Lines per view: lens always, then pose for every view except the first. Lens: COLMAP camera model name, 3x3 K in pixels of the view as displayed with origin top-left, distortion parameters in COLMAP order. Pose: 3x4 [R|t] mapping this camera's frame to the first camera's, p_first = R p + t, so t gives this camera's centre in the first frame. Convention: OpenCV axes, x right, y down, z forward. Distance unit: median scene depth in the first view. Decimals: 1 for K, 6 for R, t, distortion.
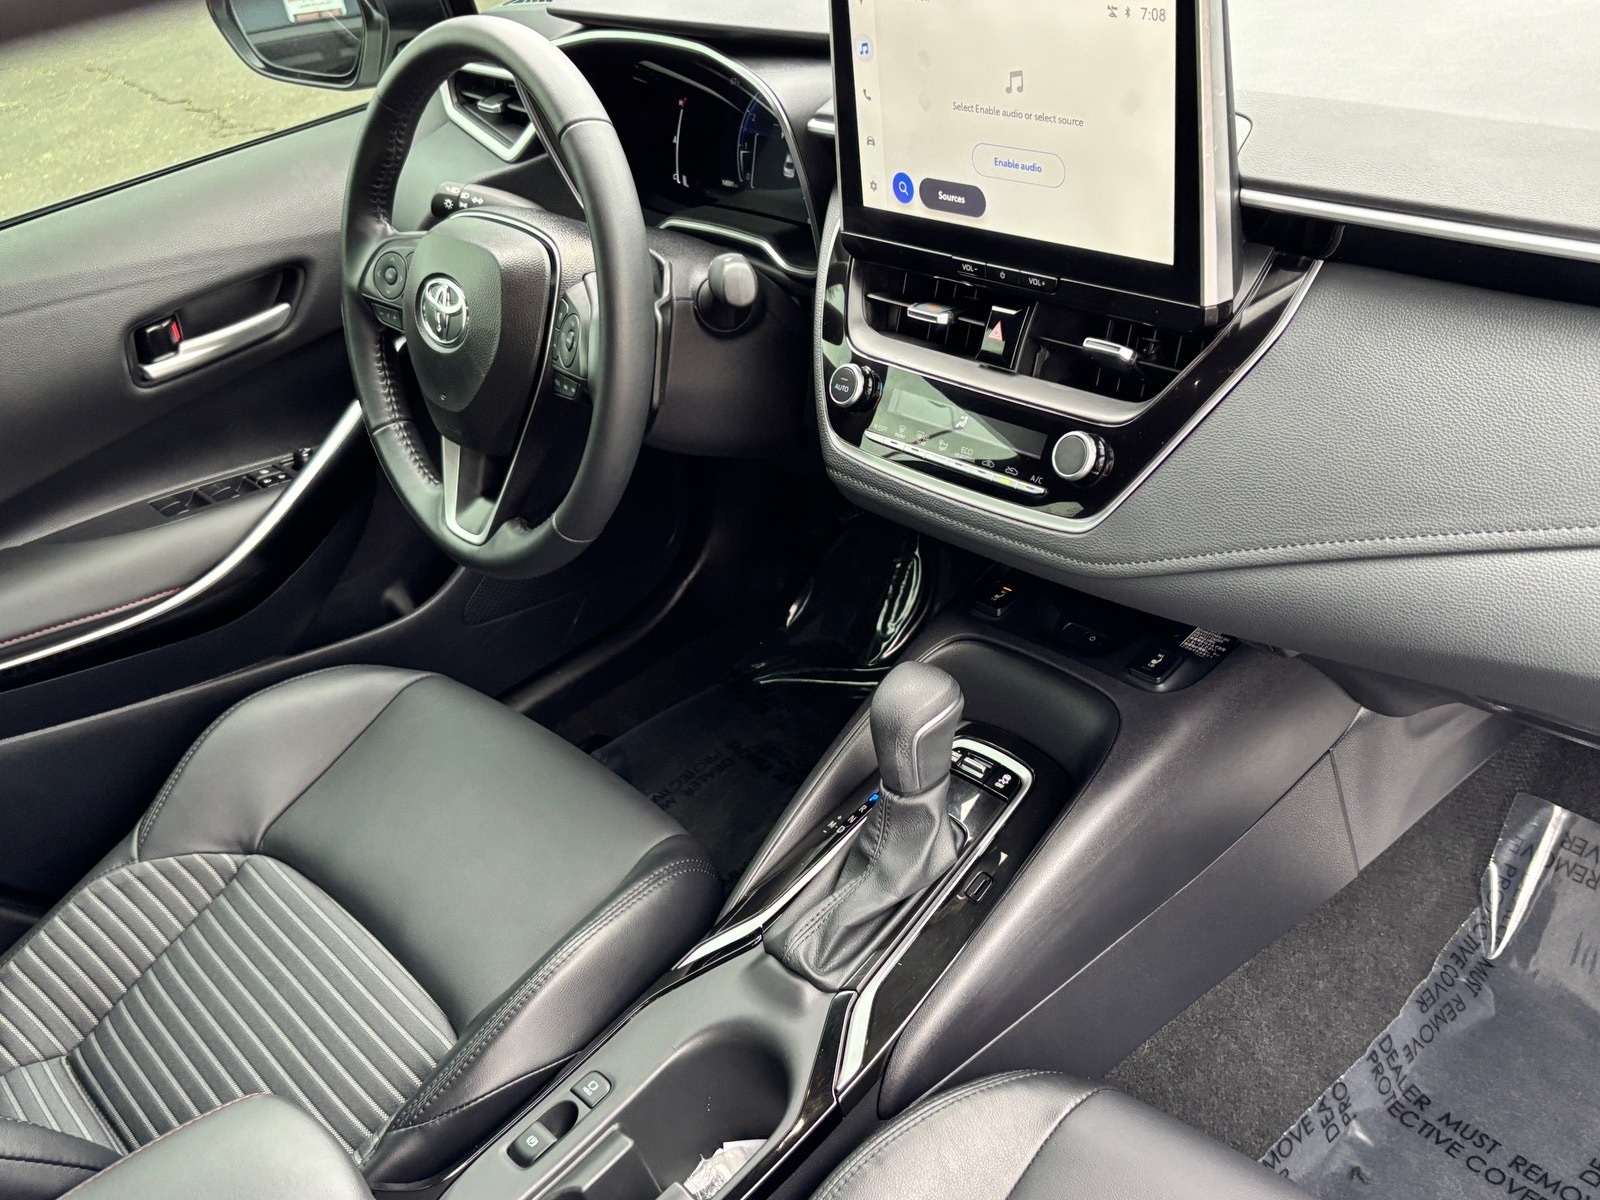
lens RADIAL K [[1728.9, 0, 800.0], [0, 1728.9, 600.0], [0, 0, 1]] dist [0.178425, -0.517687]
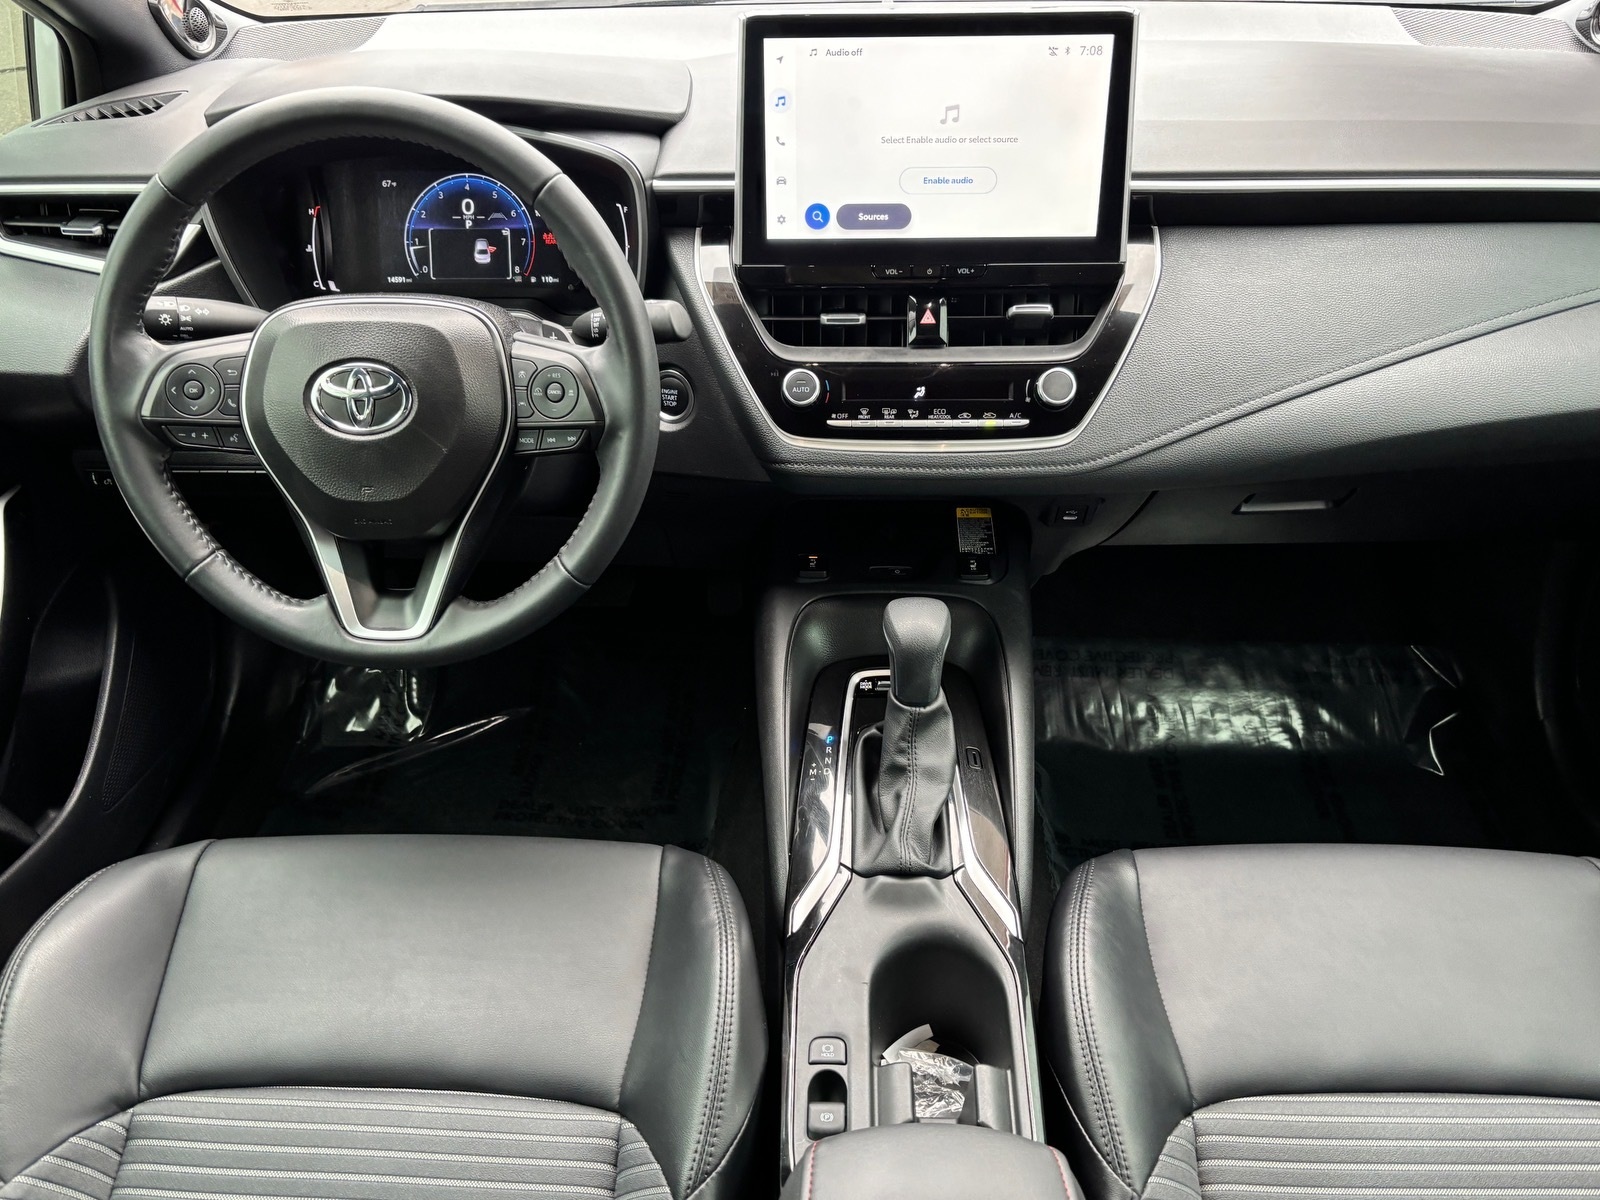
lens RADIAL K [[1353.5, 0, 788.0], [0, 1353.5, 602.9], [0, 0, 1]] dist [0.026294, -0.014689]
pose [[0.673247, -0.241993, 0.698697, -0.647535], [0.291813, 0.955186, 0.049645, -0.031711], [-0.679400, 0.170465, 0.713693, 0.372512]]
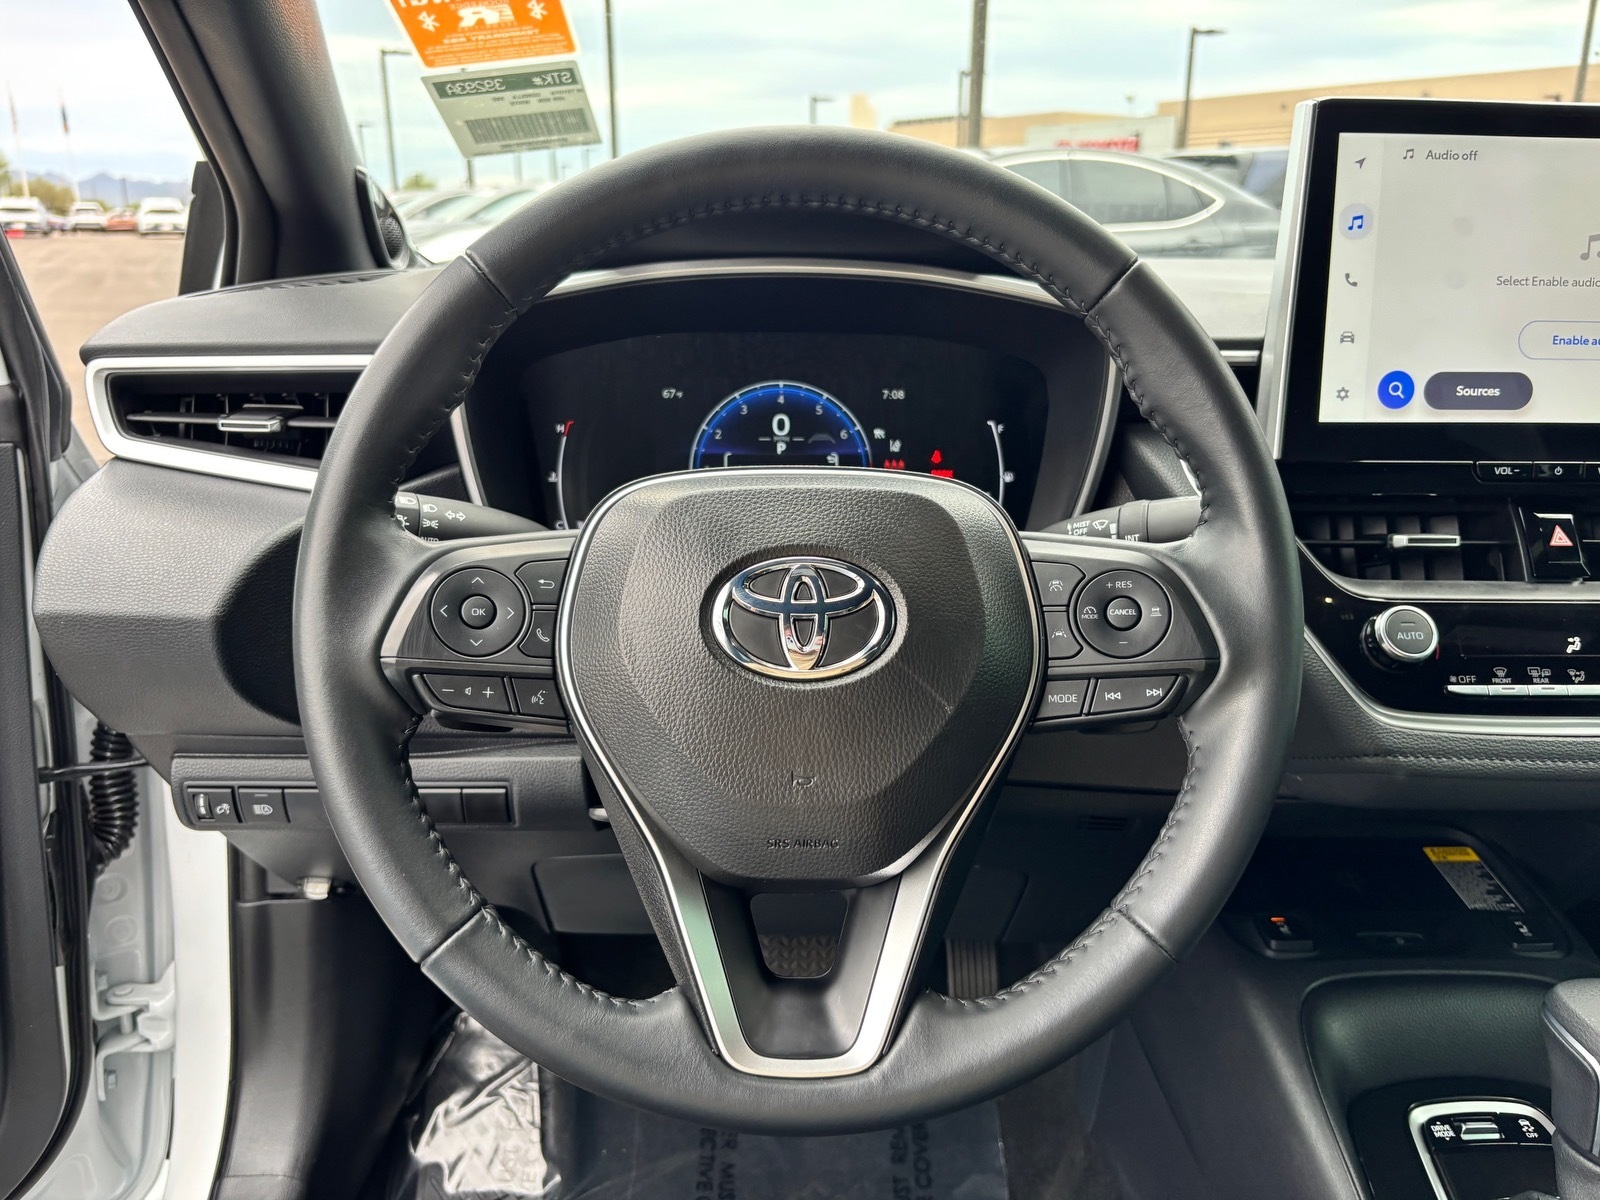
lens RADIAL K [[1224.1, 0, 795.8], [0, 1224.1, 609.5], [0, 0, 1]] dist [0.060780, -0.094104]
pose [[0.621753, -0.020955, 0.782933, -0.541846], [0.301397, 0.929062, -0.214484, -0.098101], [-0.722899, 0.369329, 0.583963, 0.866171]]
